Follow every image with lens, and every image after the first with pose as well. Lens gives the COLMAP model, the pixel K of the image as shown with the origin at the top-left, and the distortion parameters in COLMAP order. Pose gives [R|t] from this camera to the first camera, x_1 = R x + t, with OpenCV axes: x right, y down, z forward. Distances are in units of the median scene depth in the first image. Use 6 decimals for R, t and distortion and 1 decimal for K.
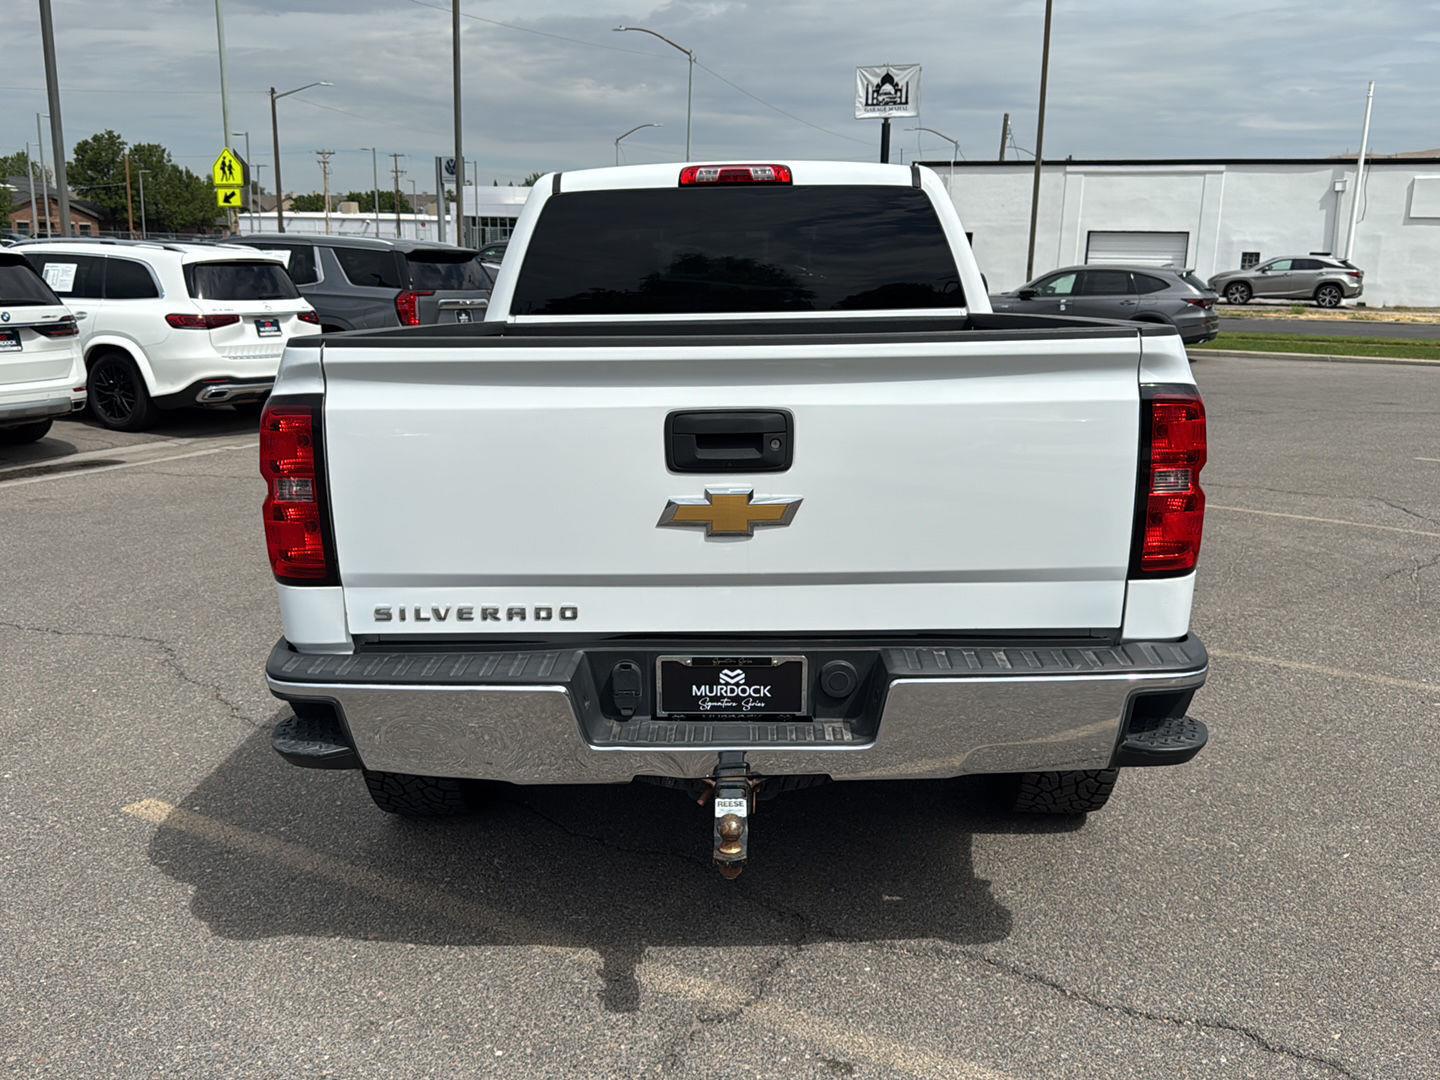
lens RADIAL K [[1313.9, 0, 721.6], [0, 1313.9, 539.4], [0, 0, 1]] dist [0.015863, 0.000000]
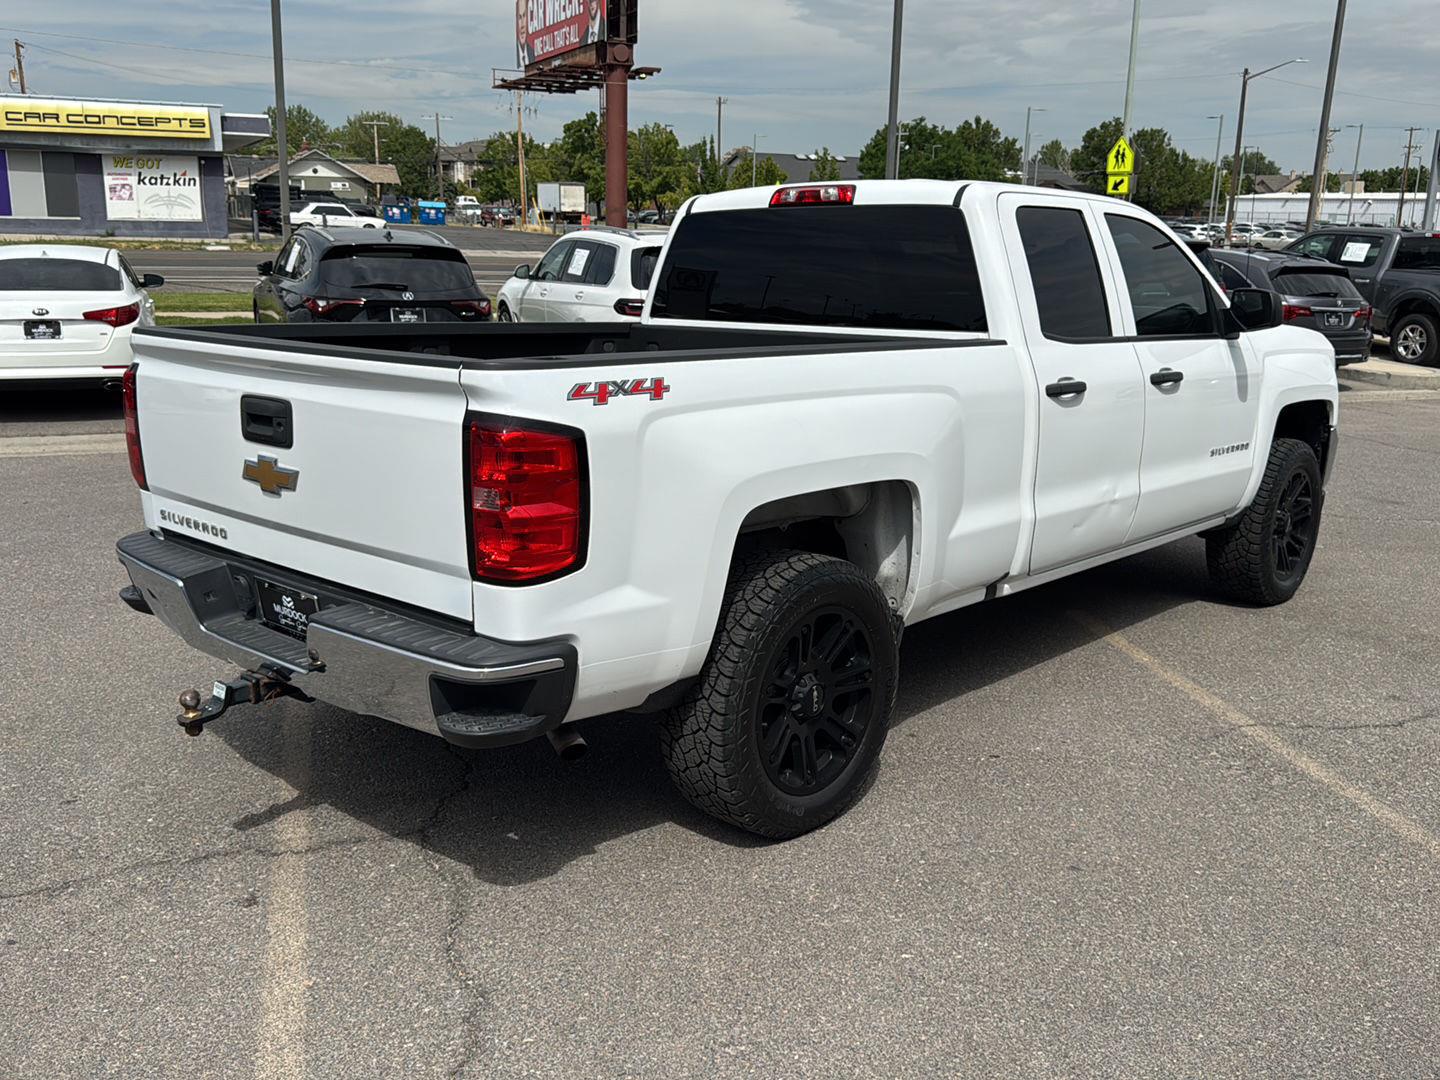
lens RADIAL K [[1313.9, 0, 726.1], [0, 1313.9, 537.5], [0, 0, 1]] dist [0.015863, 0.000000]
pose [[0.752221, 0.157514, -0.639807, 0.761451], [-0.149371, 0.986492, 0.067250, -0.073366], [0.641757, 0.044982, 0.765587, 0.173209]]
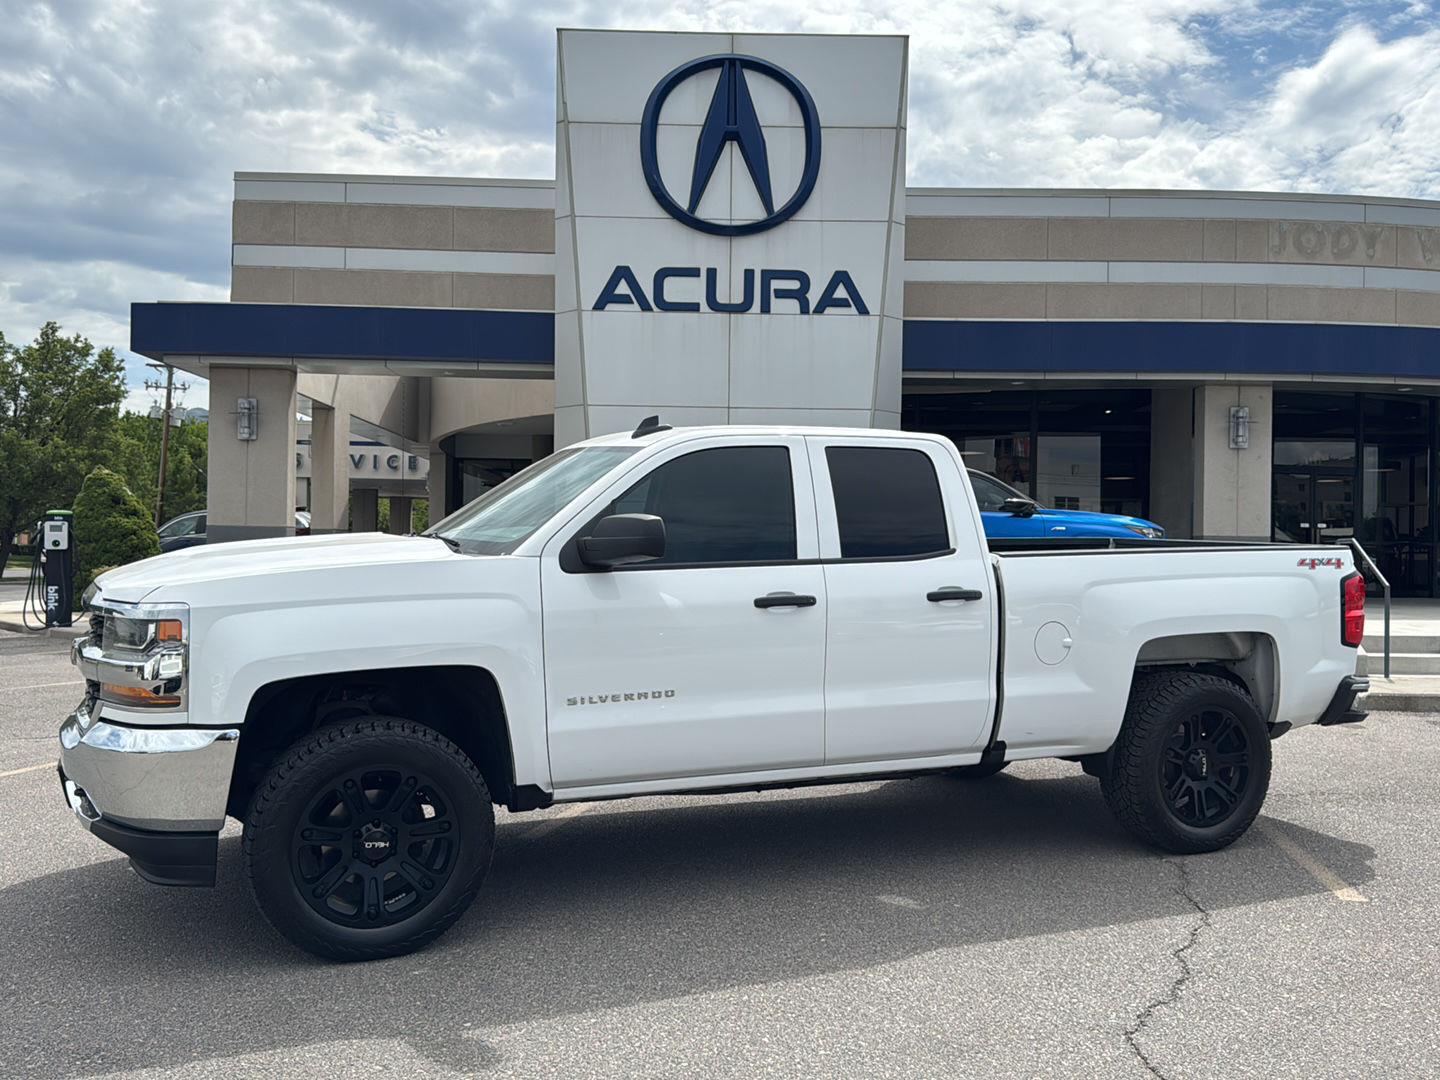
lens RADIAL K [[1313.9, 0, 738.6], [0, 1313.9, 535.0], [0, 0, 1]] dist [0.015863, 0.000000]
pose [[-0.439754, -0.007563, 0.898086, -1.300103], [0.167700, 0.981686, 0.090382, -0.373871], [-0.882323, 0.190355, -0.430432, 1.947833]]
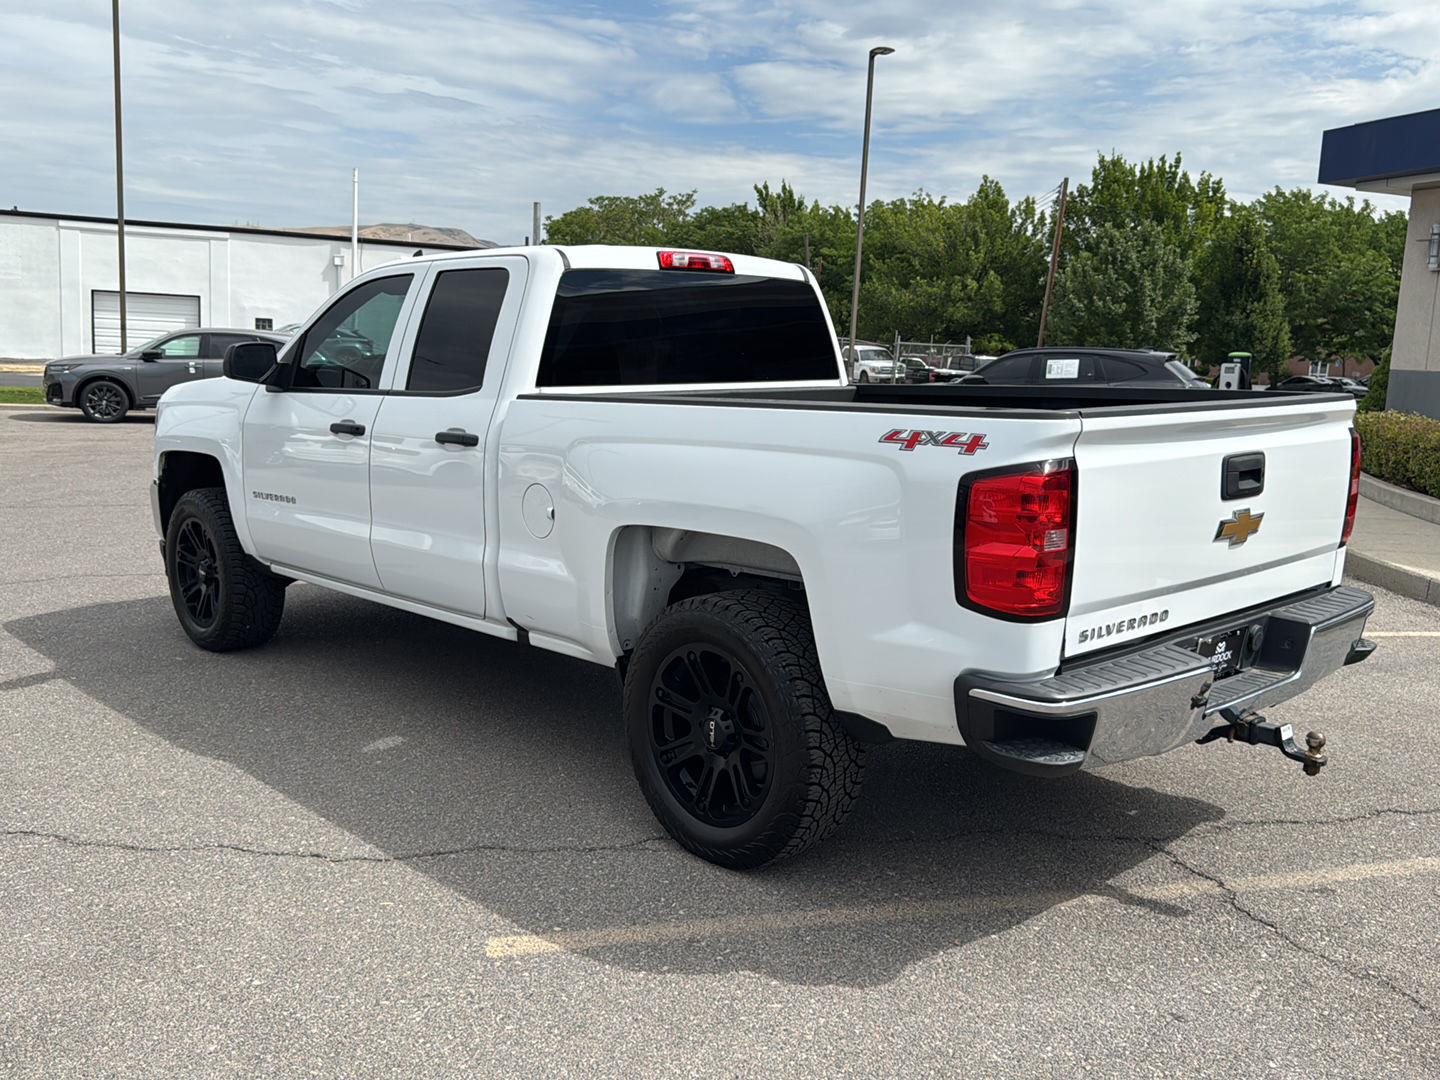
lens RADIAL K [[1313.9, 0, 720.2], [0, 1313.9, 536.6], [0, 0, 1]] dist [0.015863, 0.000000]
pose [[0.711239, -0.084728, 0.697825, -0.864434], [0.118259, 0.992983, 0.000032, -0.048236], [-0.692931, 0.082502, 0.716268, 0.230494]]
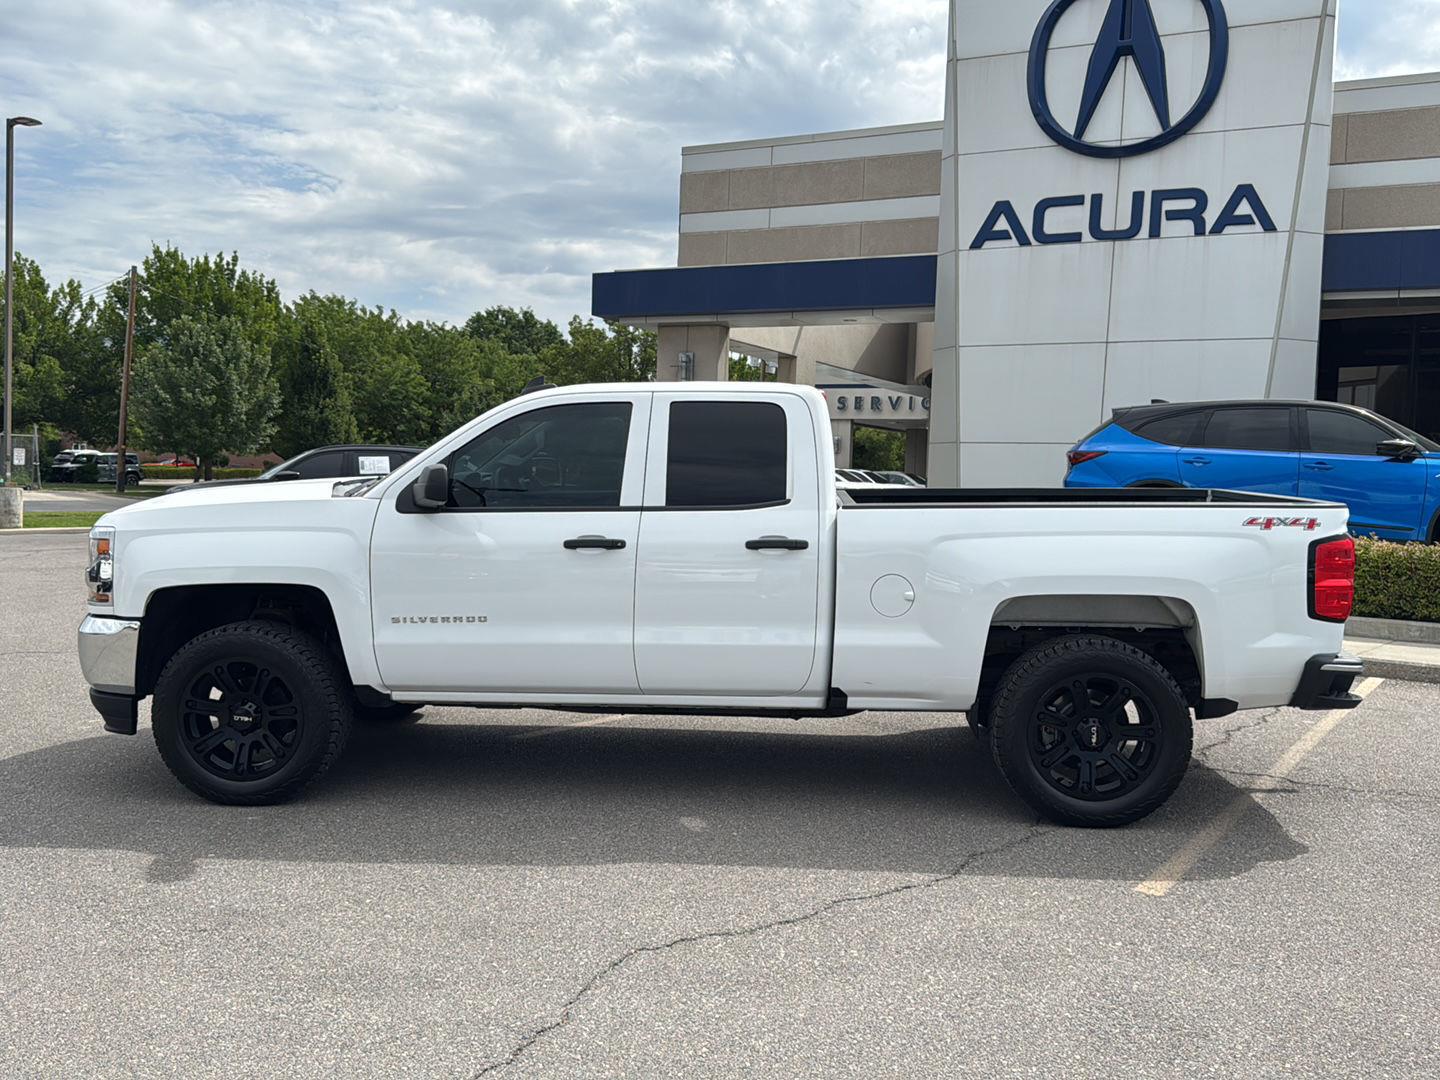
lens RADIAL K [[1313.9, 0, 724.4], [0, 1313.9, 547.8], [0, 0, 1]] dist [0.015863, 0.000000]
pose [[0.036611, -0.067914, 0.997019, -1.570927], [0.181369, 0.981571, 0.060201, -0.247543], [-0.982733, 0.178625, 0.048254, 1.192141]]
